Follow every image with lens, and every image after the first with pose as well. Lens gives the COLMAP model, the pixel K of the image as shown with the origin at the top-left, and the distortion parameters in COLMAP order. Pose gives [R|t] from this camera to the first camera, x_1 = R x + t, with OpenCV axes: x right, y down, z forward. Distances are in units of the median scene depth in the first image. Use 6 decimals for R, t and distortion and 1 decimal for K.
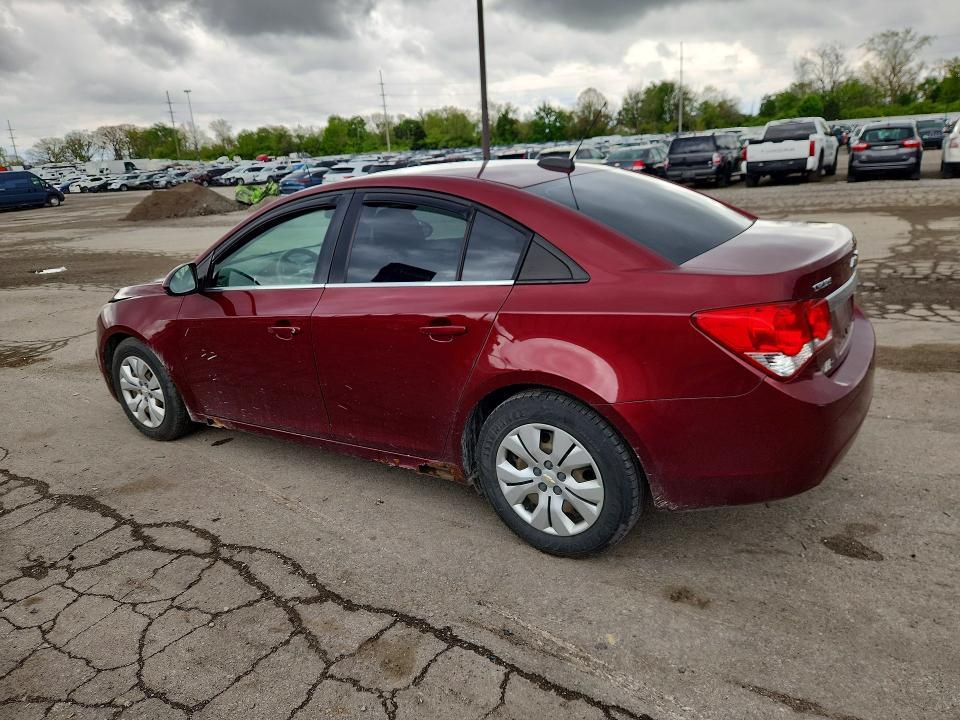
lens RADIAL K [[649.4, 0, 471.9], [0, 649.4, 357.7], [0, 0, 1]] dist [0.052210, -0.043904]
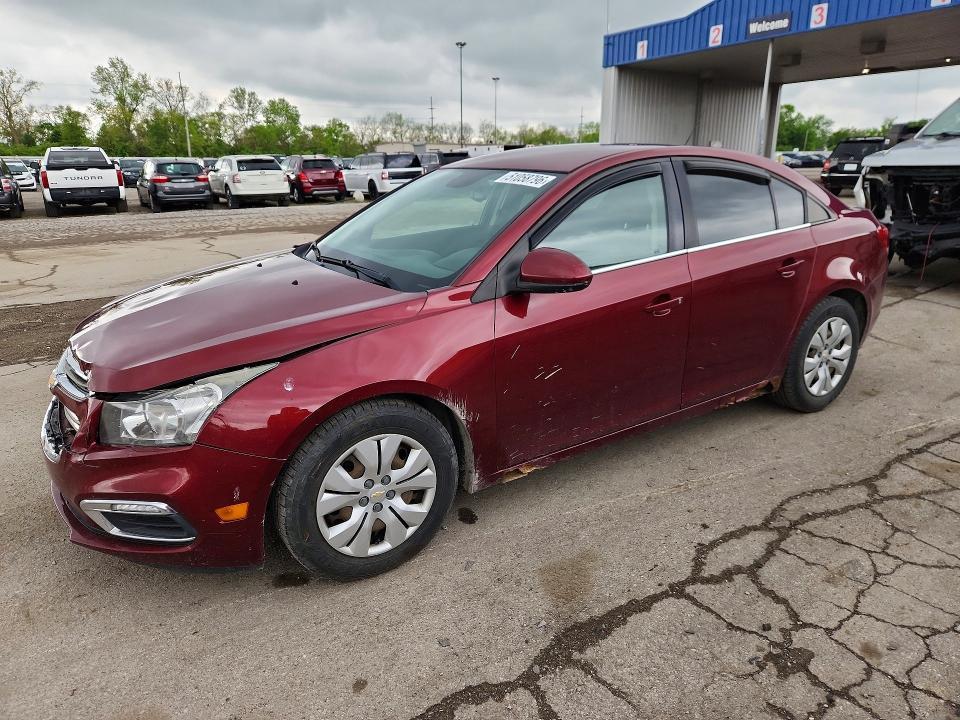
lens RADIAL K [[649.4, 0, 471.9], [0, 649.4, 357.7], [0, 0, 1]] dist [0.052210, -0.043904]
pose [[0.404825, -0.198991, 0.892480, -1.400566], [0.251091, 0.962706, 0.100755, -0.148349], [-0.879244, 0.183305, 0.439691, 0.956706]]
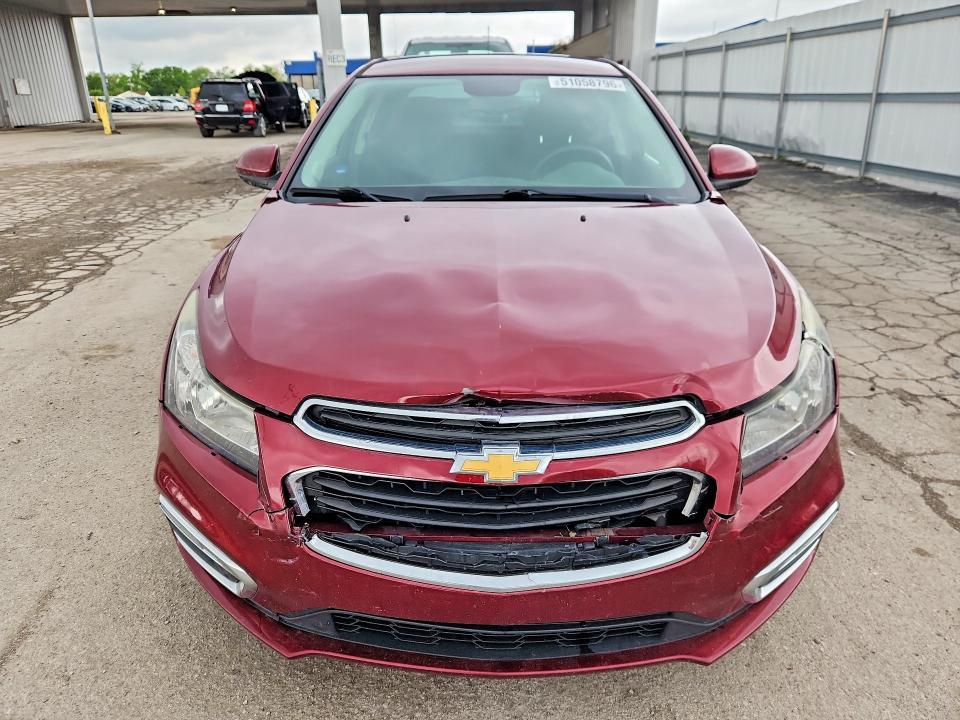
lens RADIAL K [[649.4, 0, 471.9], [0, 649.4, 357.7], [0, 0, 1]] dist [0.052210, -0.043904]
pose [[-0.549621, -0.233818, 0.802026, -1.164488], [0.293959, 0.844510, 0.447651, -0.451174], [-0.781988, 0.481801, -0.395428, 2.029944]]
